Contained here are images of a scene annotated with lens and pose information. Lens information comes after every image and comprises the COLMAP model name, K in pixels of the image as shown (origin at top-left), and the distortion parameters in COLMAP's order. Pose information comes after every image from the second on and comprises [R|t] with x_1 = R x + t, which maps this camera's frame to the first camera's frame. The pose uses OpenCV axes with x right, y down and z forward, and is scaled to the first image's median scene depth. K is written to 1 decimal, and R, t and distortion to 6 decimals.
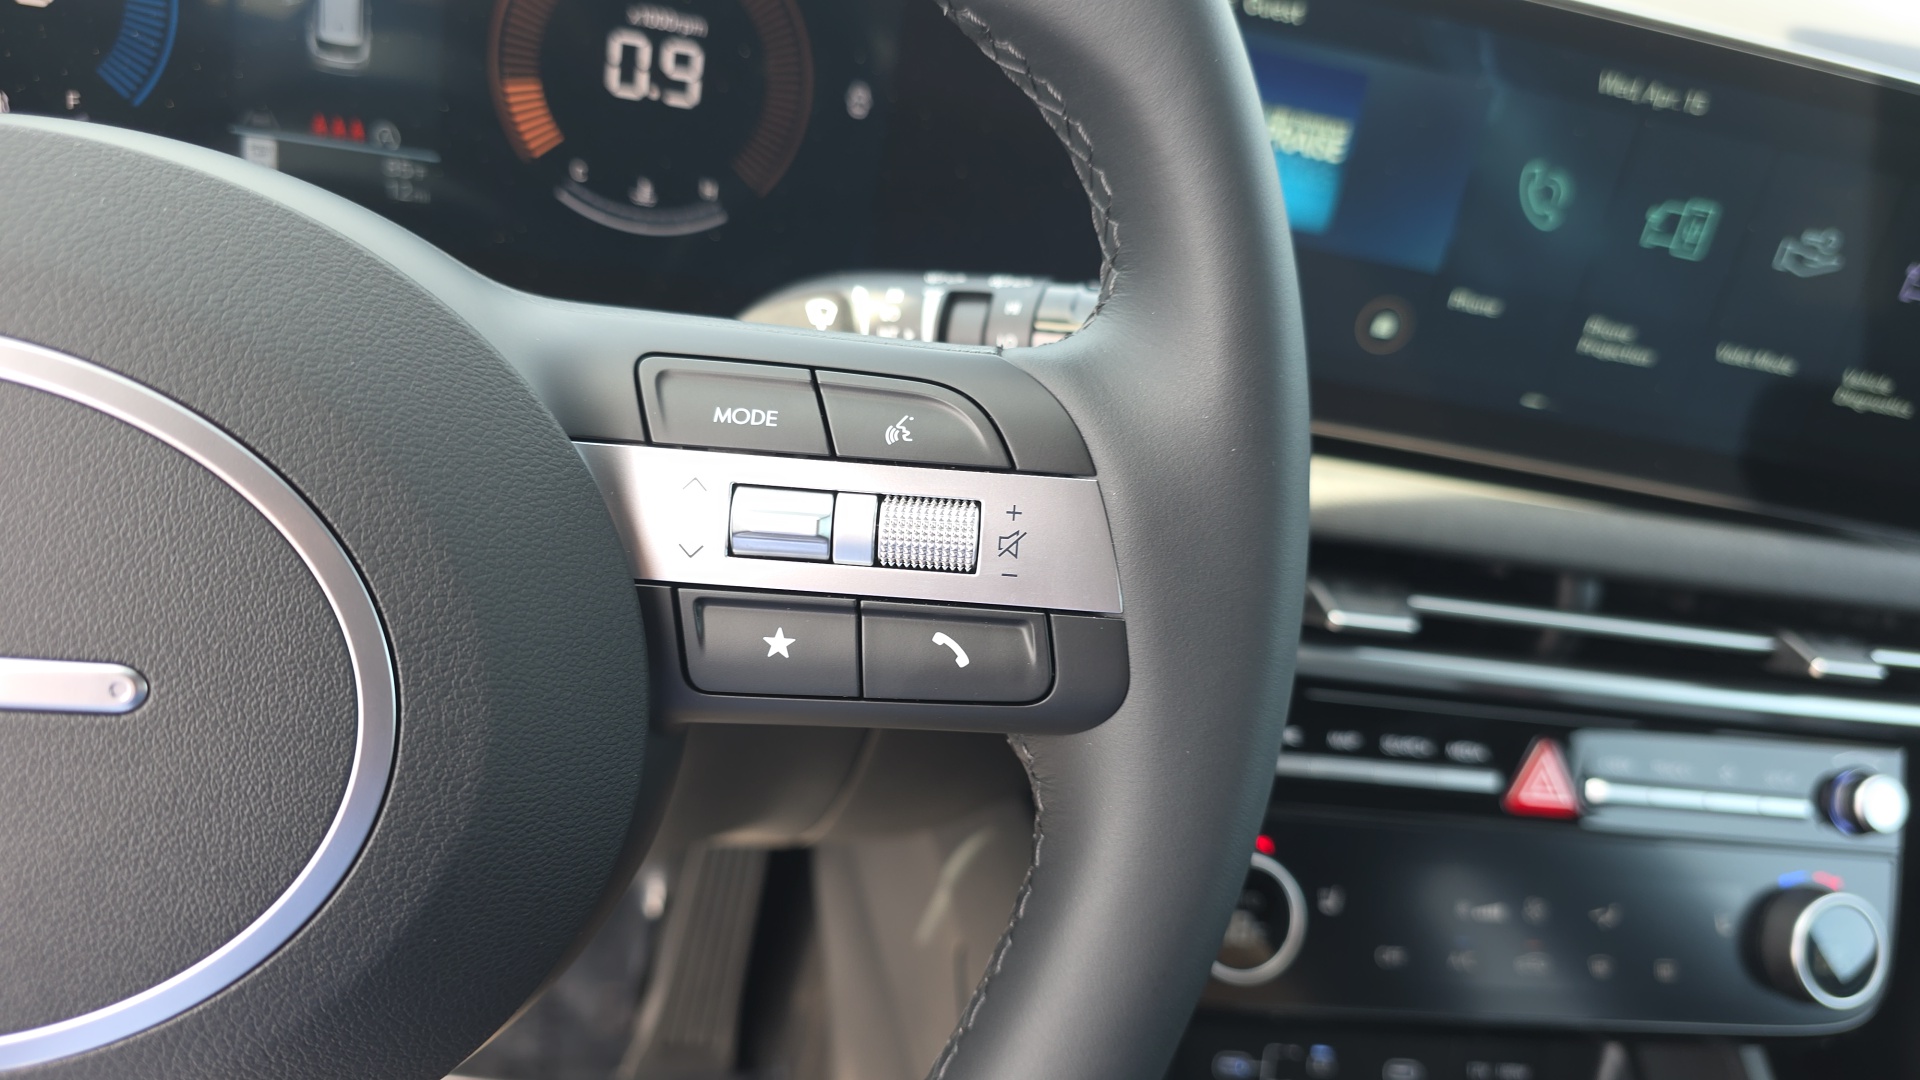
lens RADIAL K [[1374.6, 0, 954.5], [0, 1374.6, 556.9], [0, 0, 1]] dist [-0.010827, -0.018220]
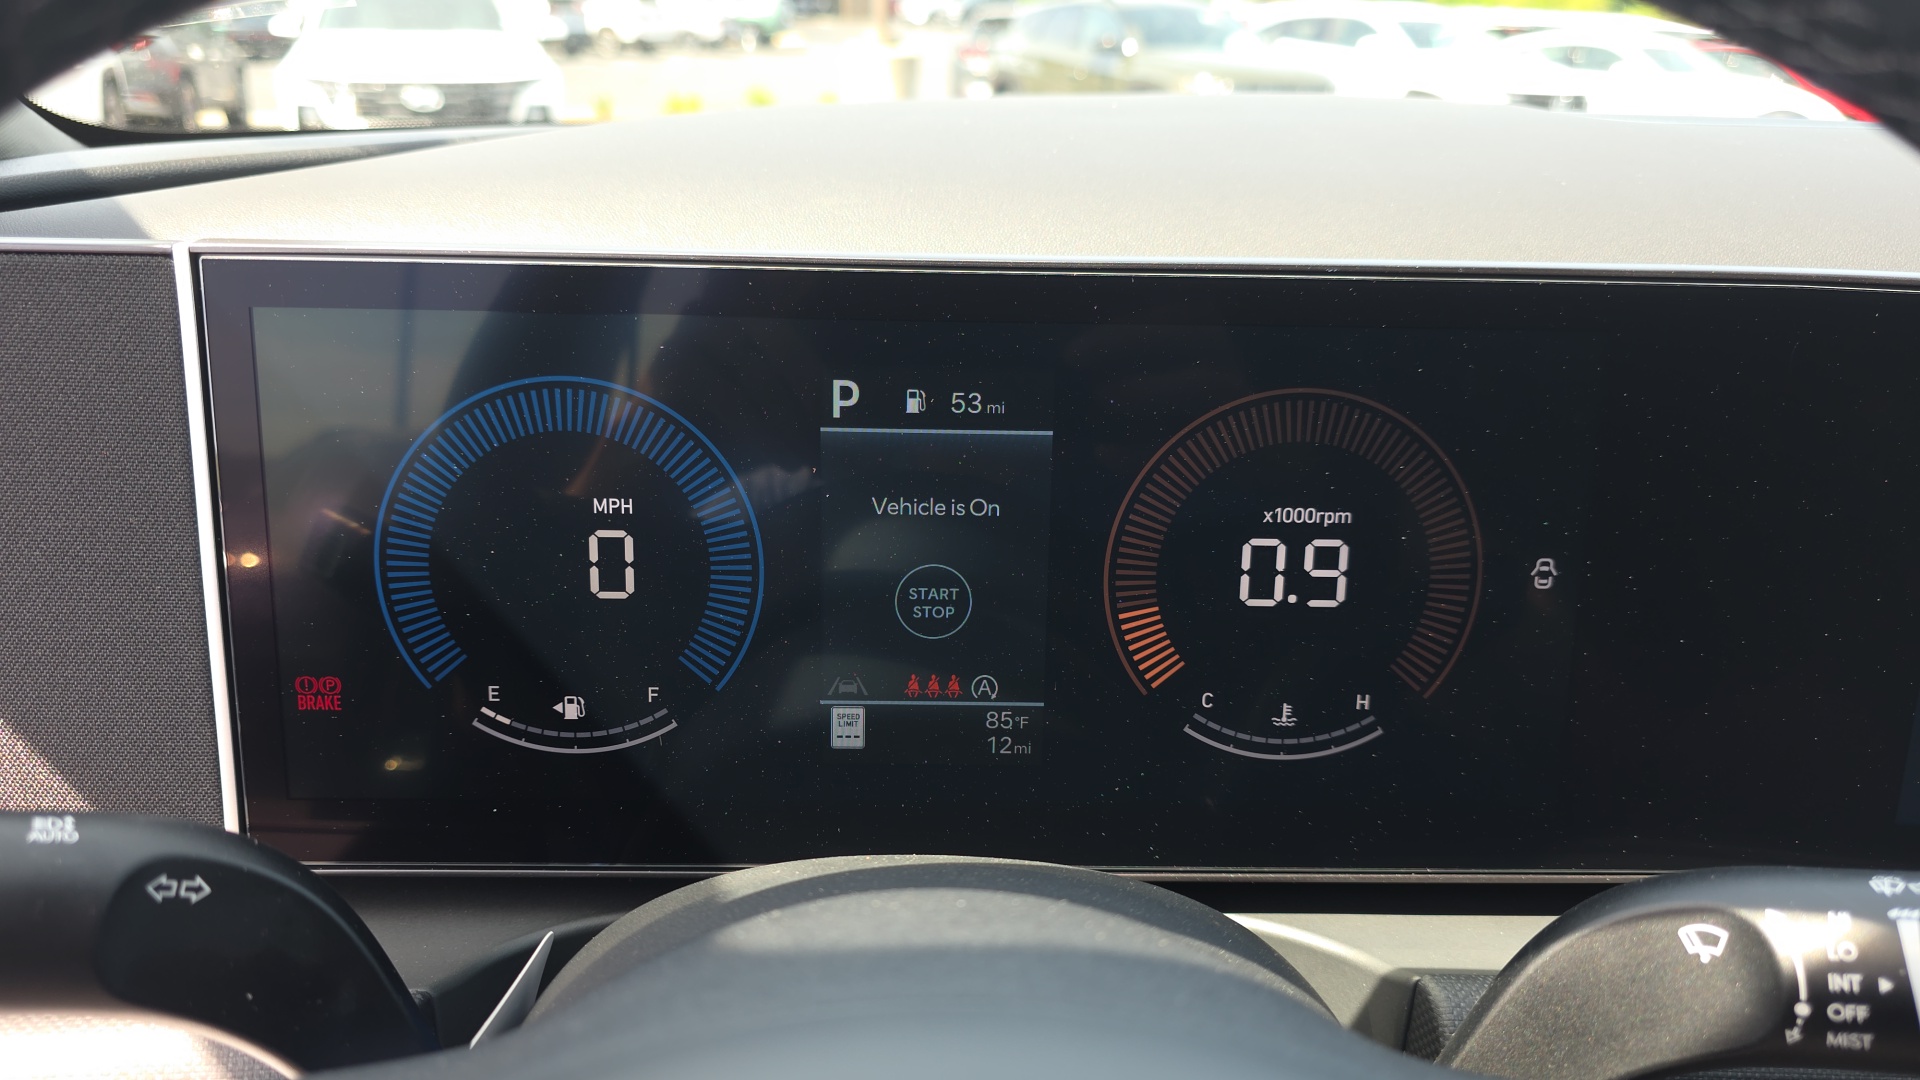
lens RADIAL K [[1360.1, 0, 954.2], [0, 1360.1, 570.5], [0, 0, 1]] dist [0.045274, -0.014232]
pose [[0.971705, -0.116616, -0.205404, -0.237109], [0.071958, 0.974440, -0.212814, -0.187920], [0.224971, 0.192011, 0.955259, 0.162158]]
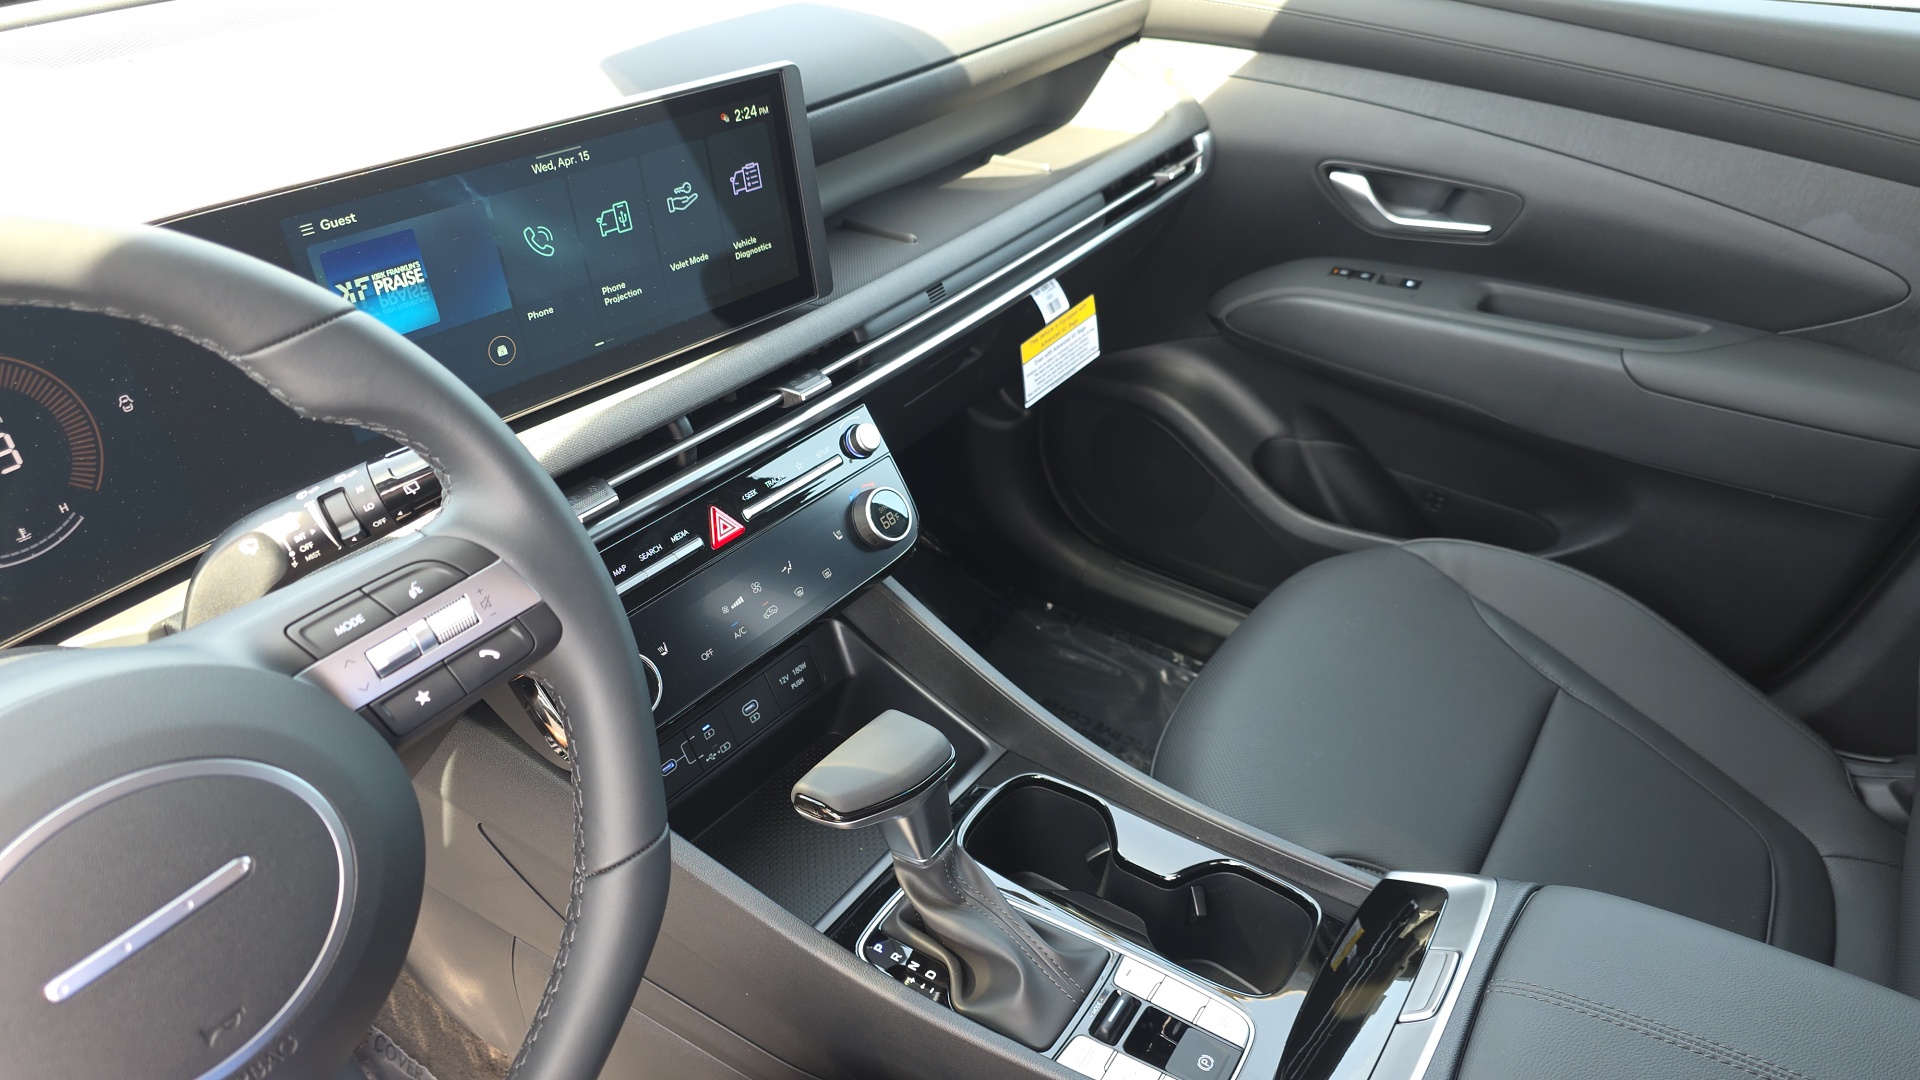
lens RADIAL K [[1282.4, 0, 930.0], [0, 1282.4, 545.2], [0, 0, 1]] dist [0.048724, -0.057113]
pose [[0.688770, -0.554888, 0.466578, -0.208005], [0.483010, 0.831161, 0.275450, -0.168567], [-0.540645, 0.035640, 0.840495, -0.639642]]
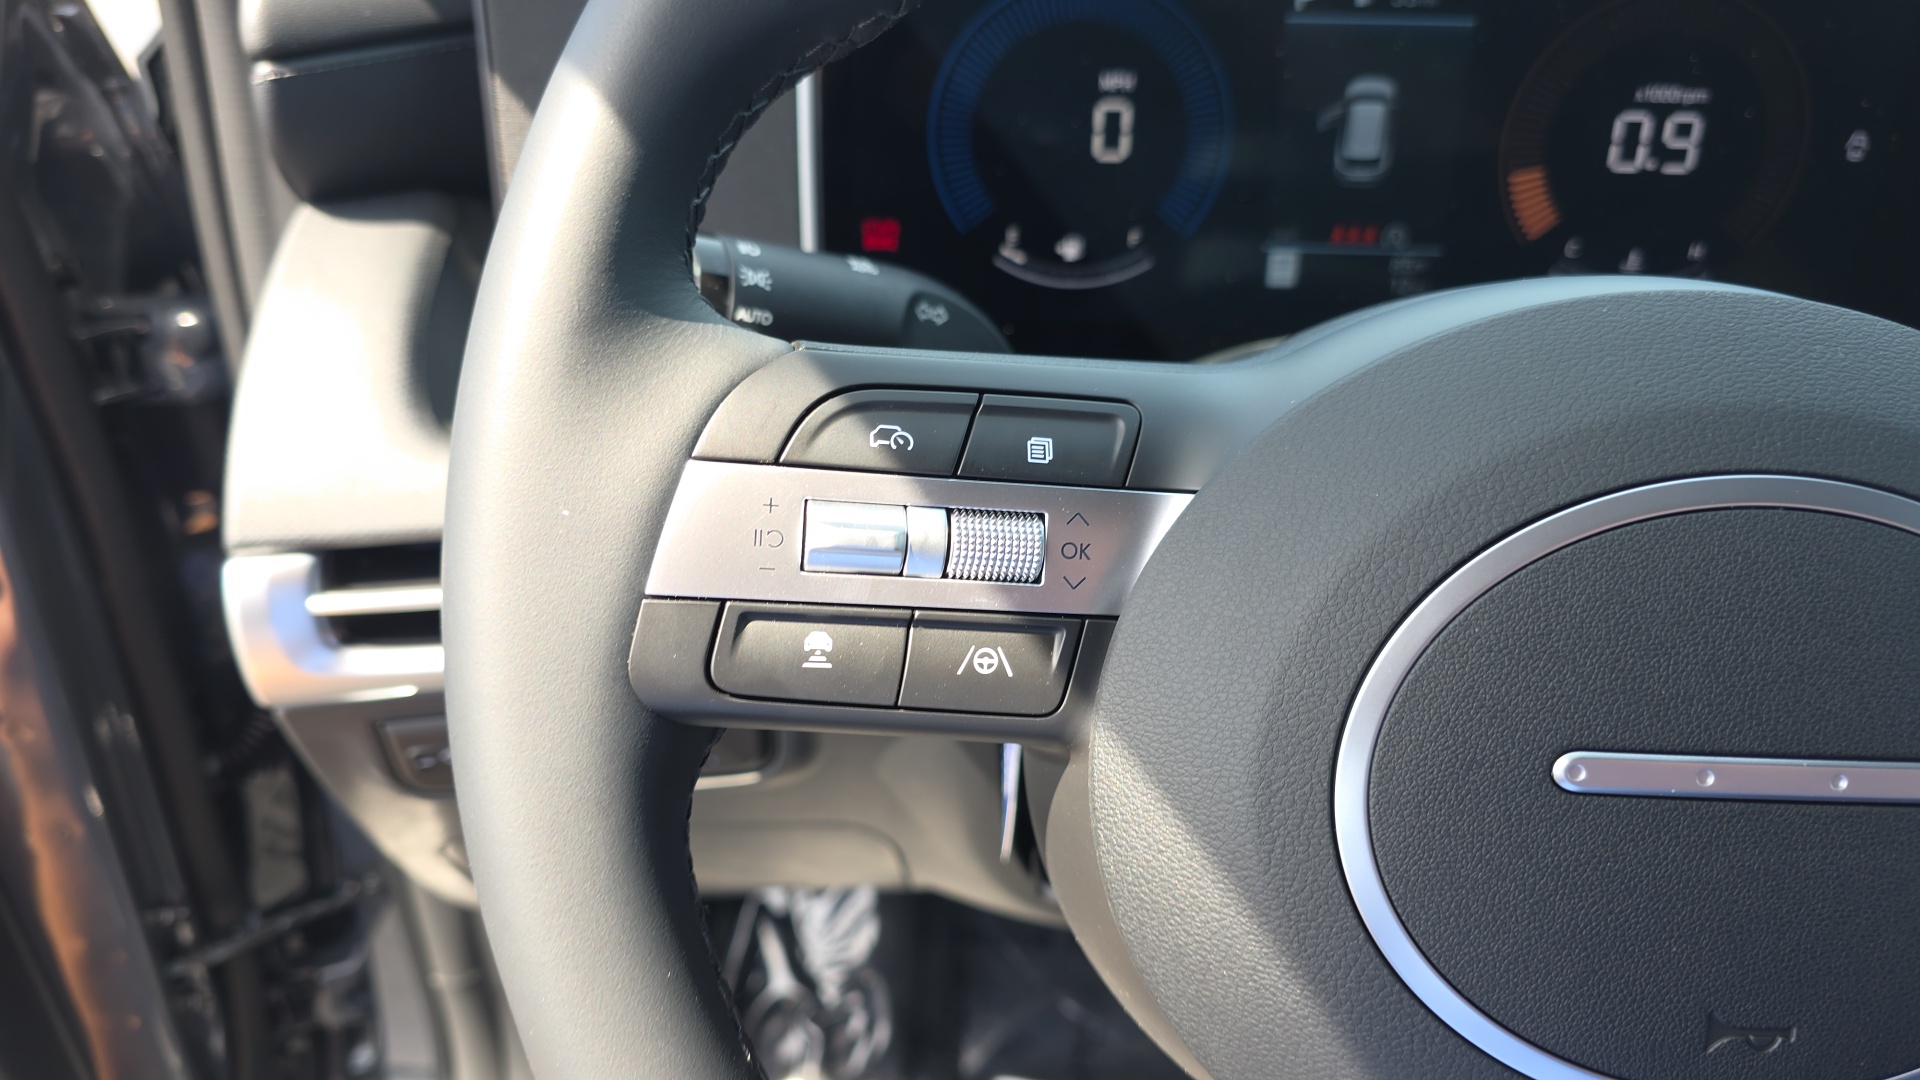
lens RADIAL K [[1341.6, 0, 958.7], [0, 1341.6, 561.8], [0, 0, 1]] dist [0.006494, -0.025876]
pose [[0.957731, -0.052785, -0.282782, -0.431275], [0.047573, 0.998548, -0.025273, -0.038691], [0.283705, 0.010752, 0.958851, -0.105234]]
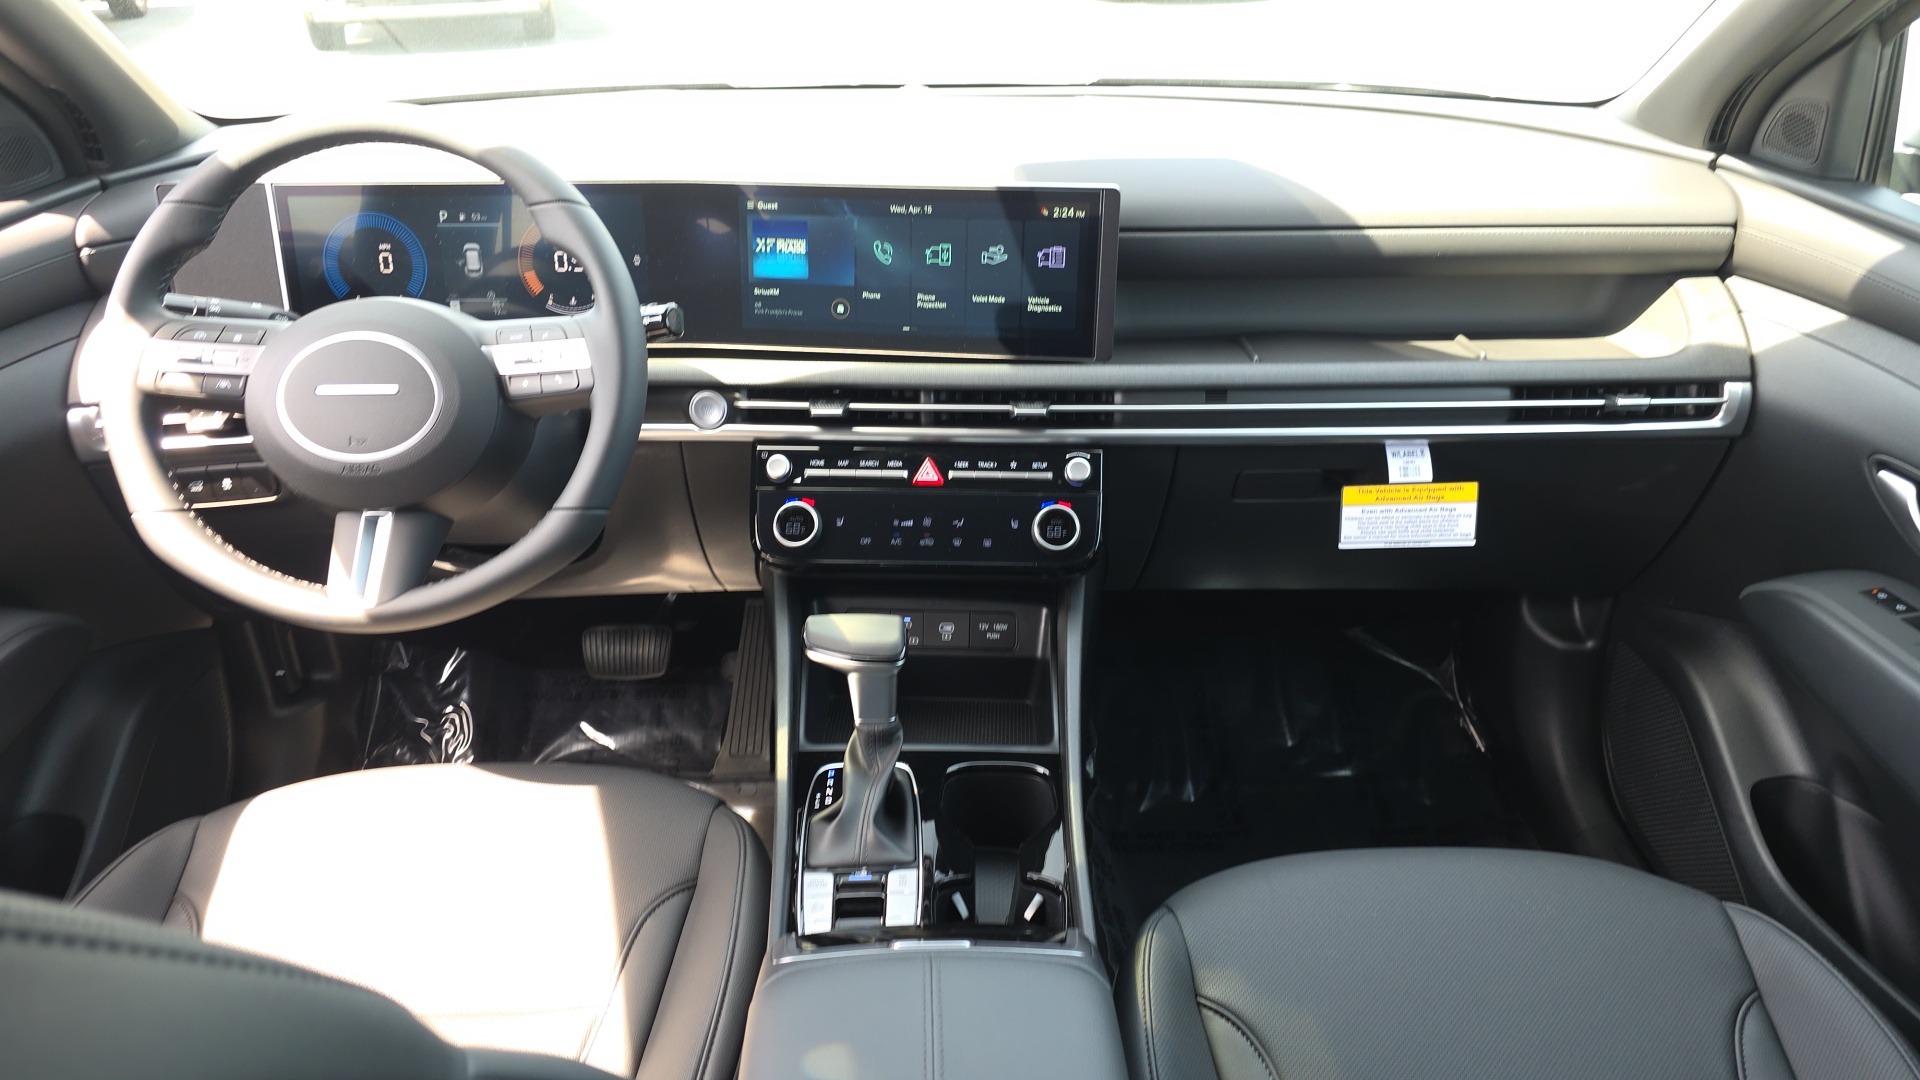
lens RADIAL K [[1282.4, 0, 953.5], [0, 1282.4, 491.6], [0, 0, 1]] dist [0.048724, -0.057113]
pose [[0.965415, -0.121816, -0.230509, 1.175226], [0.092716, 0.986749, -0.133152, 0.599009], [0.243675, 0.107175, 0.963917, -1.474441]]
